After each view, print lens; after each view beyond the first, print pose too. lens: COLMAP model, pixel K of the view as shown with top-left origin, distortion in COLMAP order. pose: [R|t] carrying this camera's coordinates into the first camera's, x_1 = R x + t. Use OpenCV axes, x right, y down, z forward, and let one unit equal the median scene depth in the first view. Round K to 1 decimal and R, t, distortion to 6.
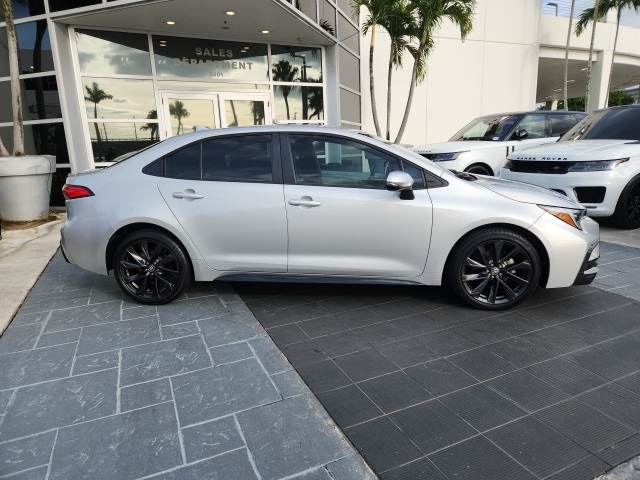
lens RADIAL K [[413.2, 0, 324.6], [0, 413.2, 238.5], [0, 0, 1]] dist [0.064632, -0.059060]
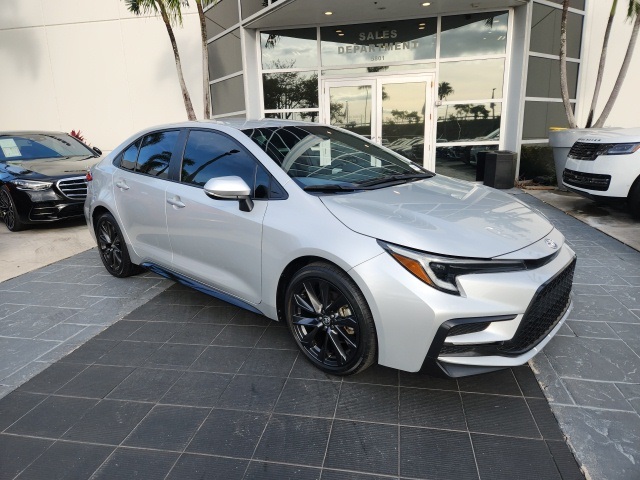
lens RADIAL K [[413.2, 0, 324.6], [0, 413.2, 238.5], [0, 0, 1]] dist [0.064632, -0.059060]
pose [[0.815941, 0.142543, -0.560287, 0.789016], [-0.117749, 0.989789, 0.080335, -0.122222], [0.566017, 0.000424, 0.824394, 0.393647]]
